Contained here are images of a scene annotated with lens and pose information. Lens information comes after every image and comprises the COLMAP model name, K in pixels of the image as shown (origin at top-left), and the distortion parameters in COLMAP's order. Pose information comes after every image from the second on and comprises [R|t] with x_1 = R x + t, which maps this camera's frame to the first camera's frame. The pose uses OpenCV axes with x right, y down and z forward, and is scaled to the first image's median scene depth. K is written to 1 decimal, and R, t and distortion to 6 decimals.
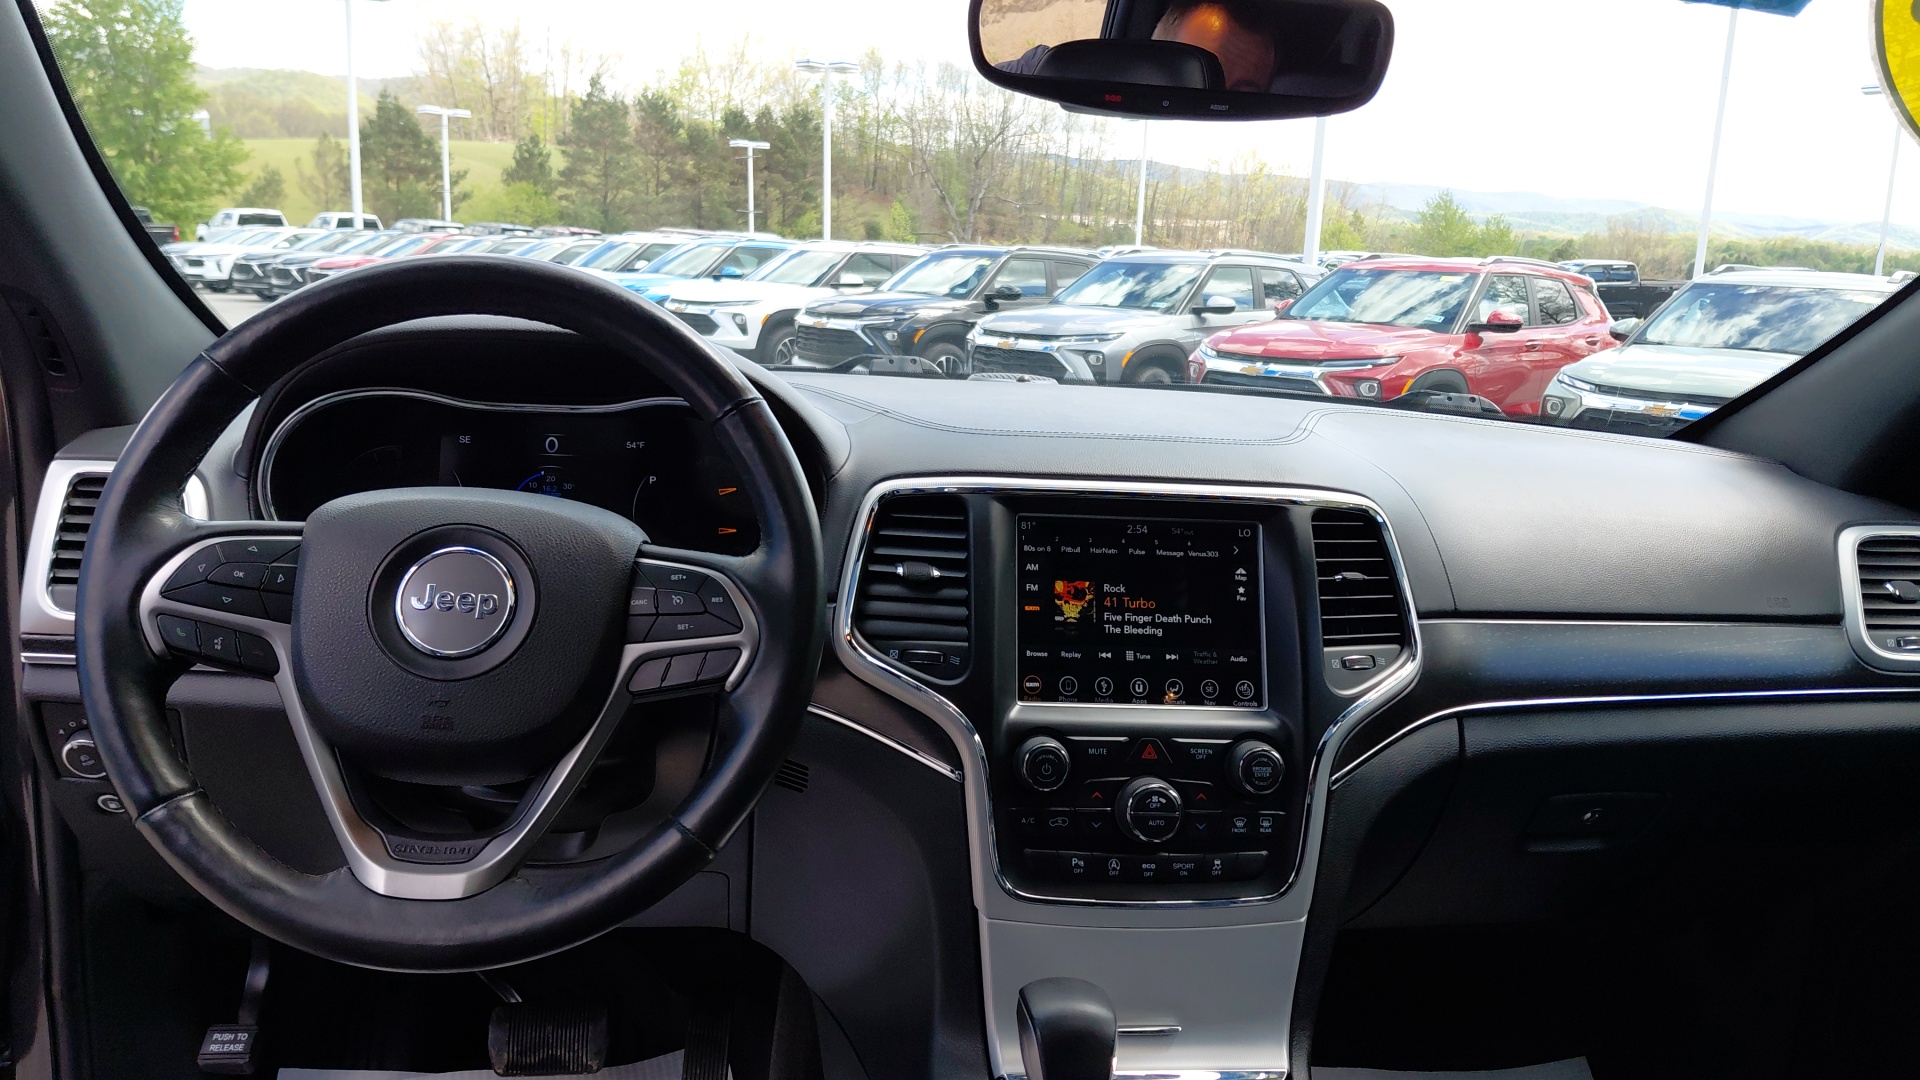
lens RADIAL K [[1440.7, 0, 976.0], [0, 1440.7, 563.3], [0, 0, 1]] dist [0.009033, -0.039853]
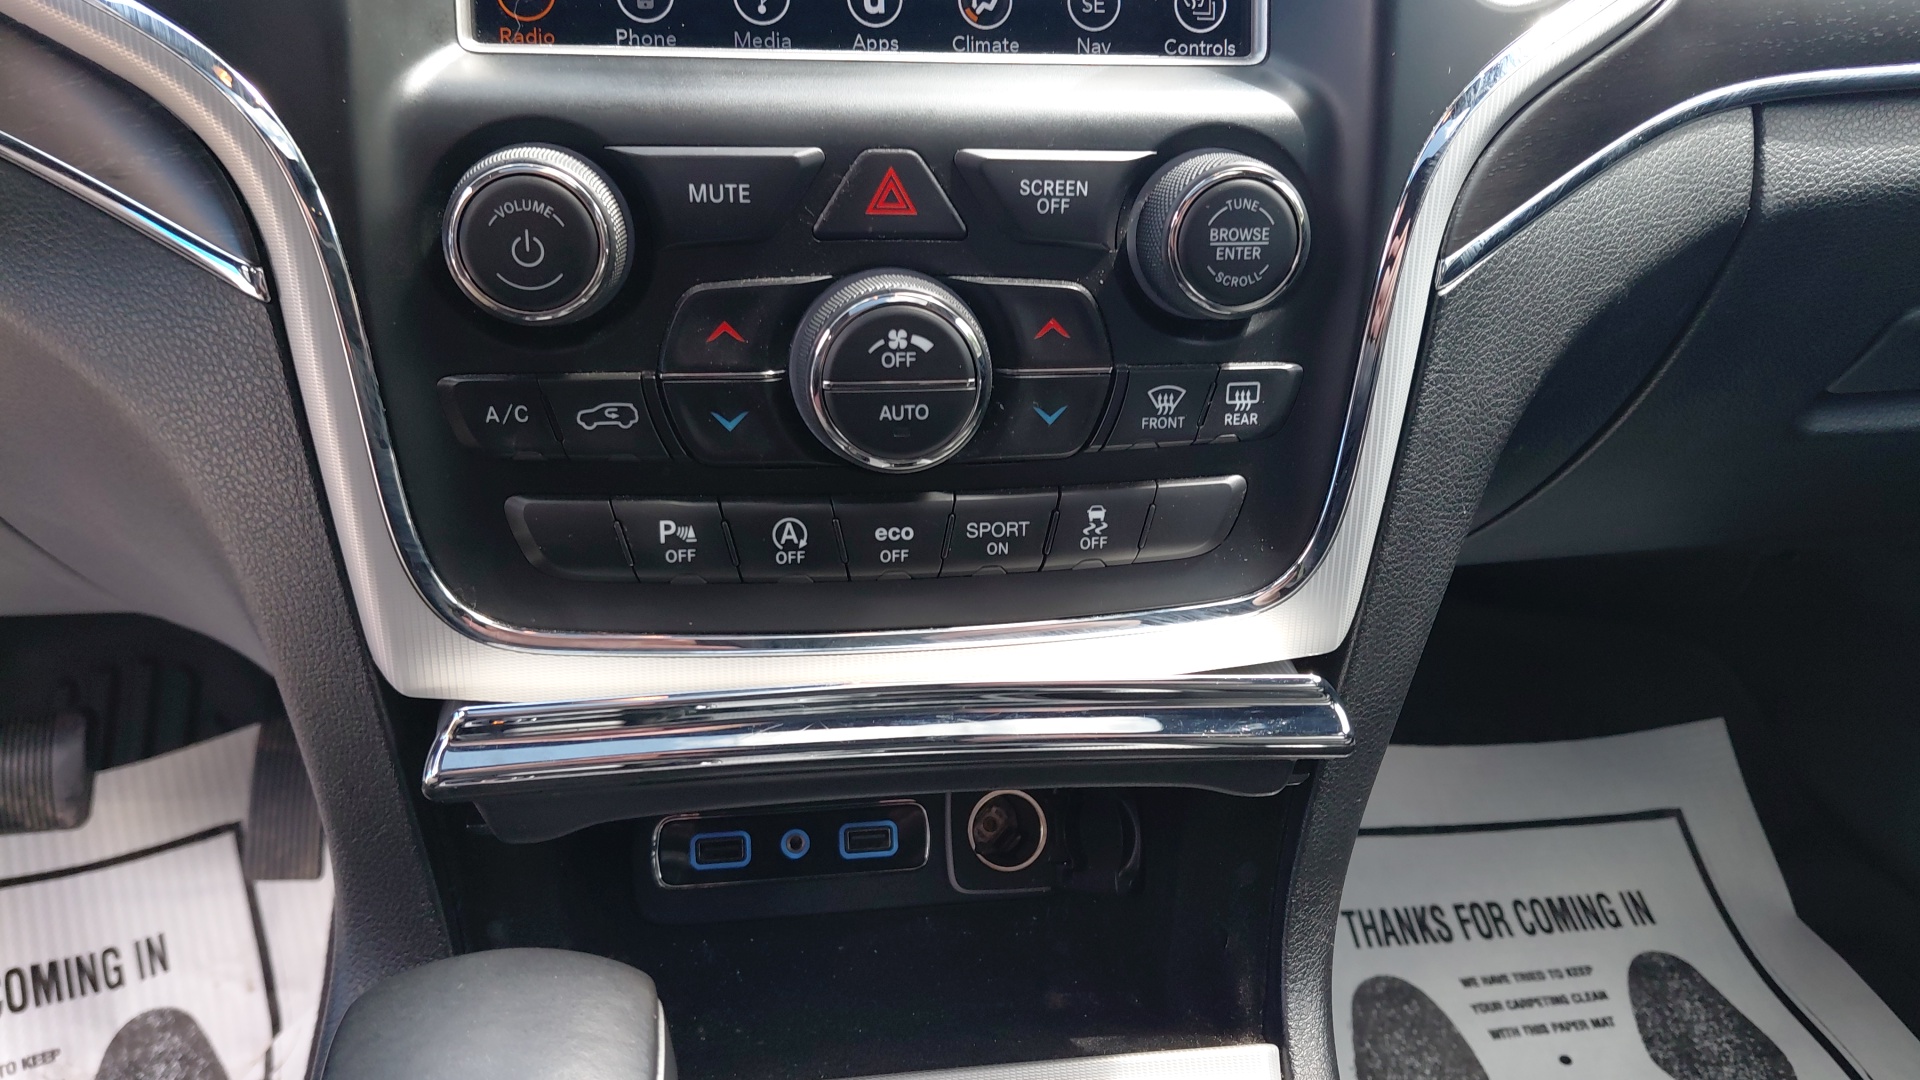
lens RADIAL K [[1440.7, 0, 955.1], [0, 1440.7, 542.0], [0, 0, 1]] dist [0.009033, -0.039853]
pose [[0.999392, -0.020871, -0.027923, 0.141809], [0.028398, 0.951993, 0.304801, 0.107370], [0.020220, -0.305409, 0.952007, 0.669237]]
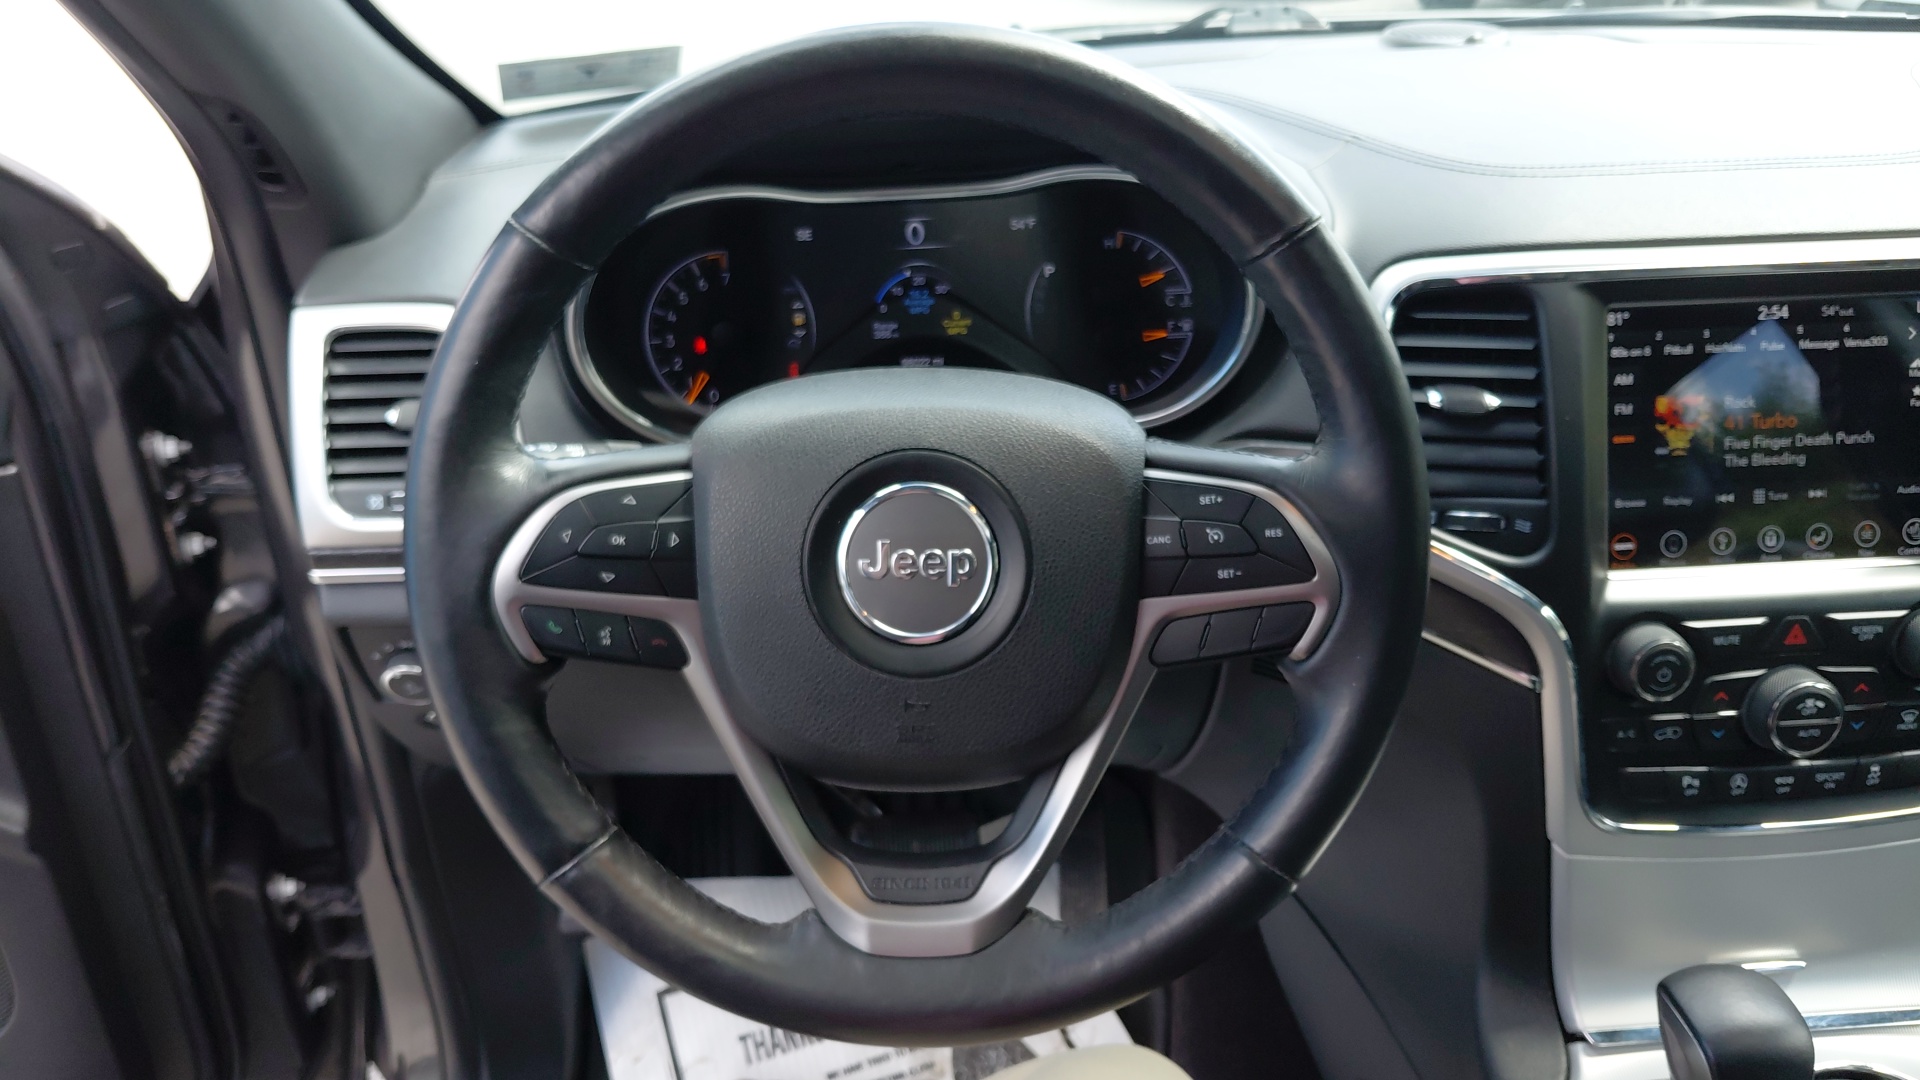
lens RADIAL K [[1440.7, 0, 954.8], [0, 1440.7, 569.9], [0, 0, 1]] dist [0.009033, -0.039853]
pose [[0.990643, -0.041285, -0.130085, -0.204299], [0.077233, 0.955431, 0.284932, -0.140028], [0.112524, -0.292313, 0.949680, 0.269417]]
